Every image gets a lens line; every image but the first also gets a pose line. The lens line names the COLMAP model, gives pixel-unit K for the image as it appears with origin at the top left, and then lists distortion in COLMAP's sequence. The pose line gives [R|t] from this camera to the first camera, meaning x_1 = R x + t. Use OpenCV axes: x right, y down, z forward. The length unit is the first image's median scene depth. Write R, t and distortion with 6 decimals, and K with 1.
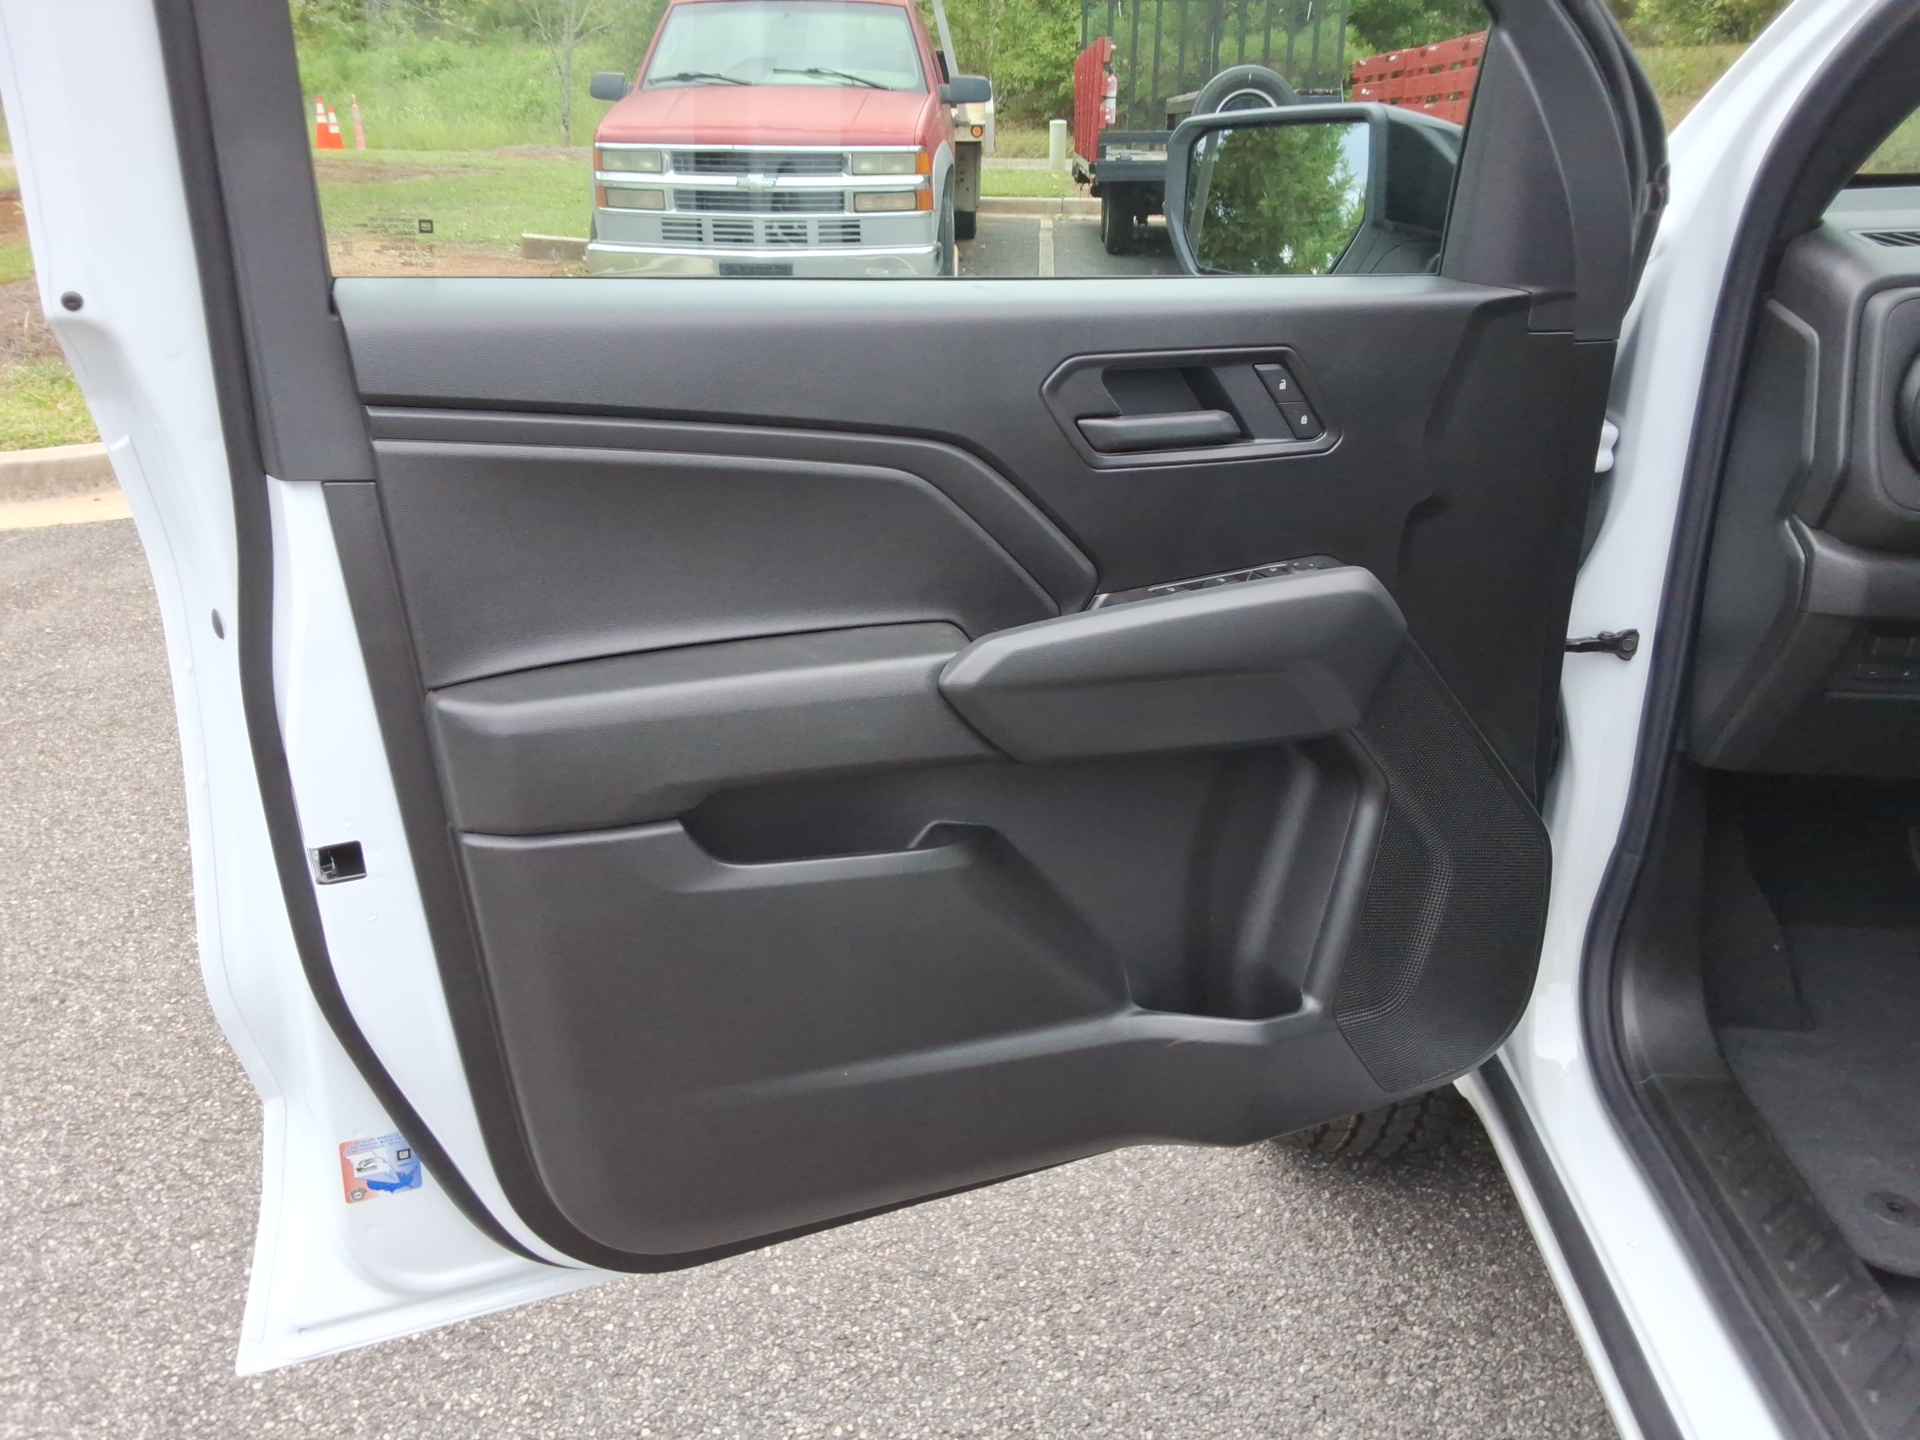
lens RADIAL K [[1547.0, 0, 1009.8], [0, 1547.0, 771.7], [0, 0, 1]] dist [-0.032330, 0.001682]
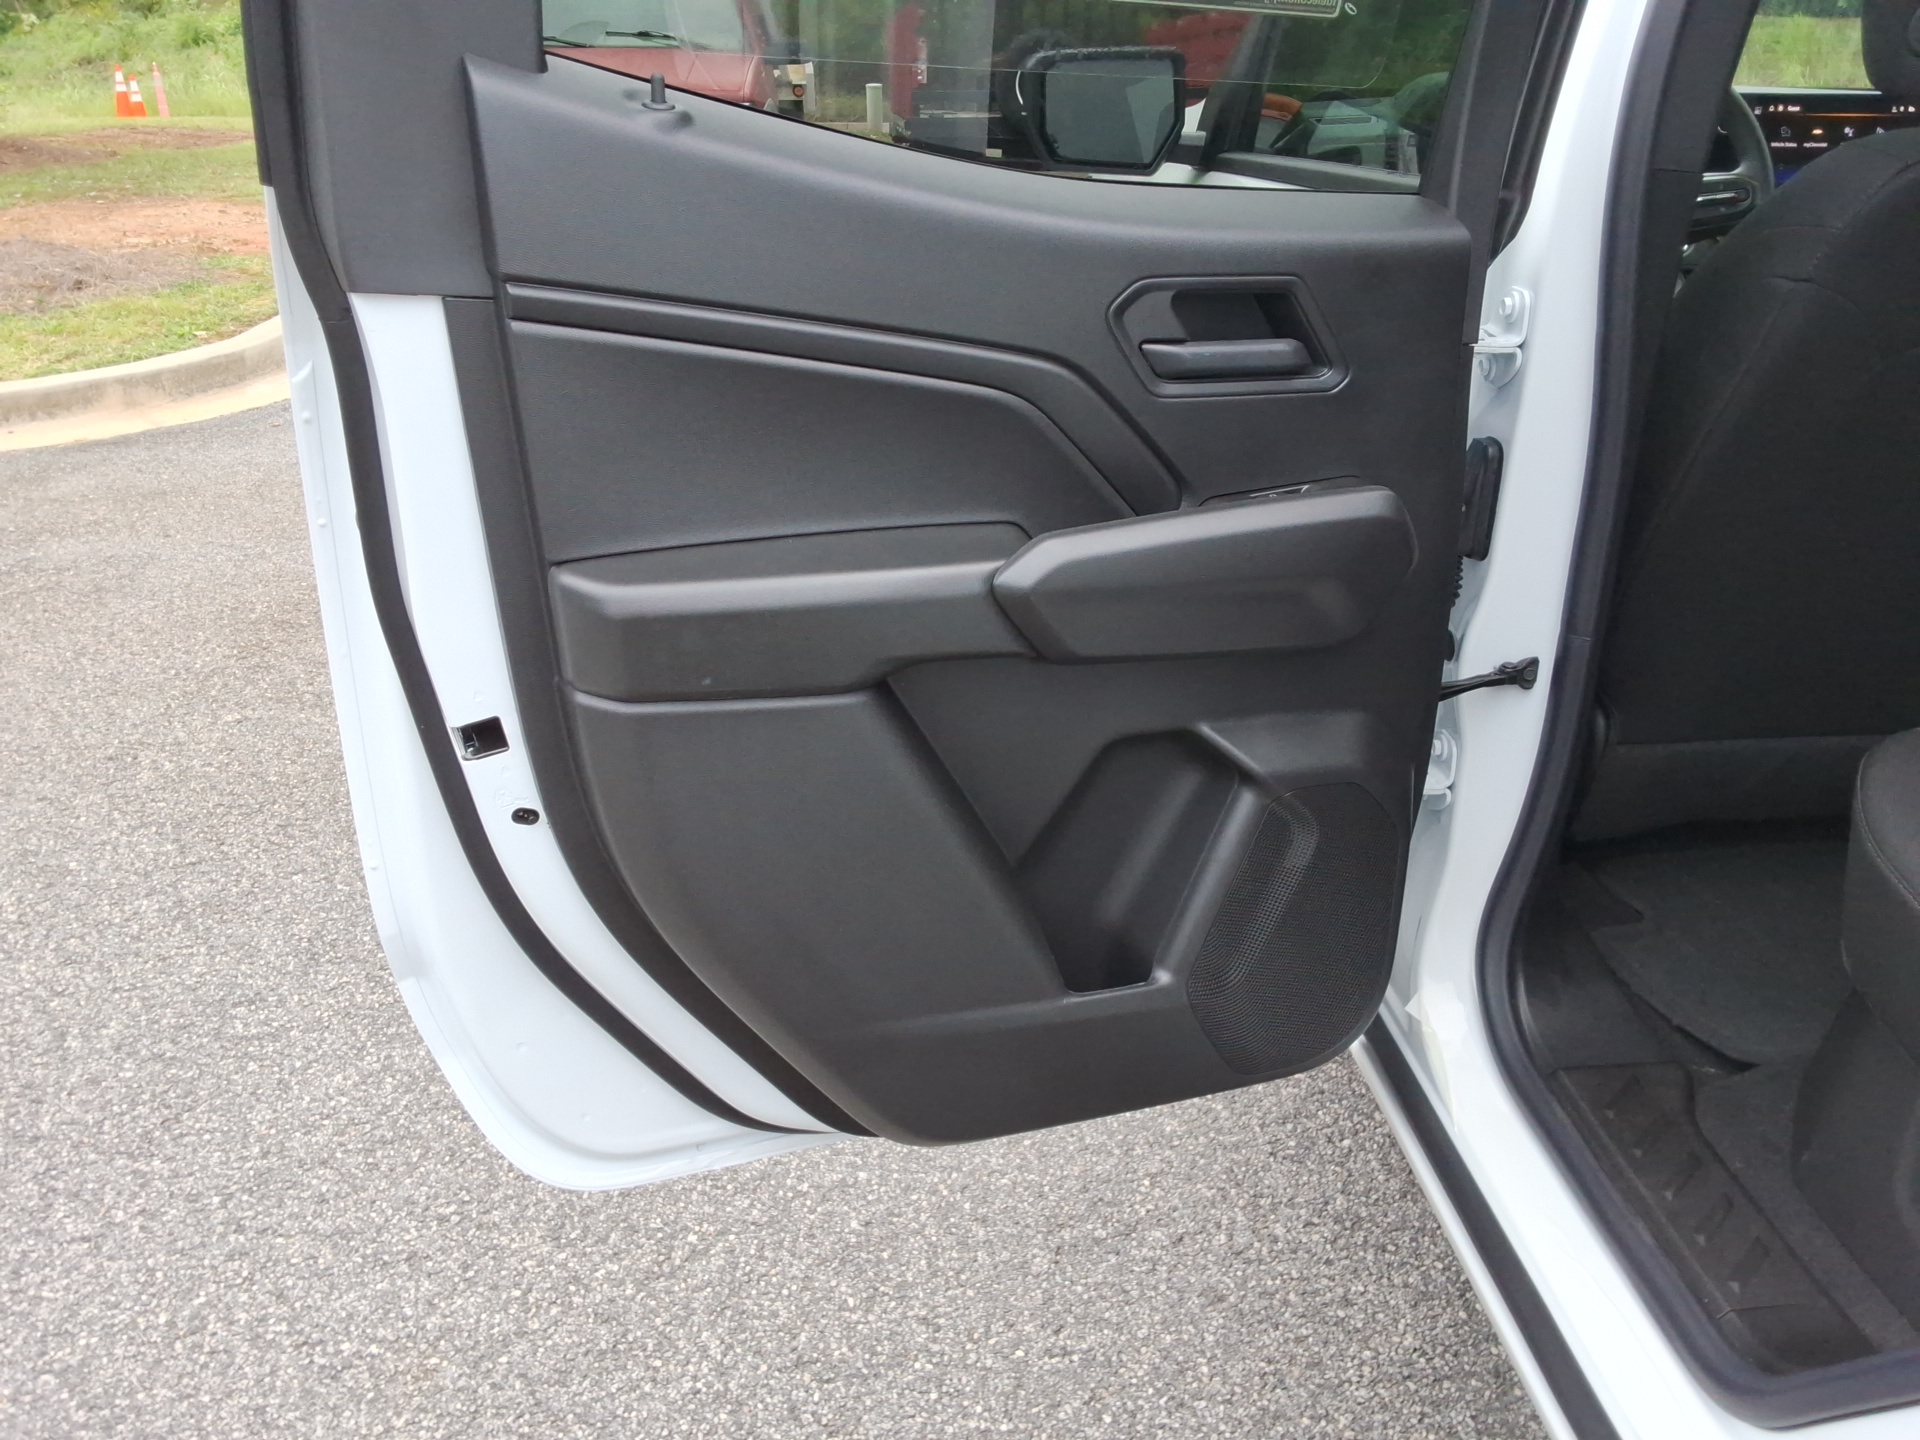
lens RADIAL K [[1568.9, 0, 960.0], [0, 1568.9, 720.0], [0, 0, 1]] dist [0.082970, -0.132470]
pose [[0.996694, -0.049193, 0.064658, -0.003983], [0.050199, 0.998641, -0.014016, 0.055357], [-0.063881, 0.017215, 0.997809, -0.122792]]
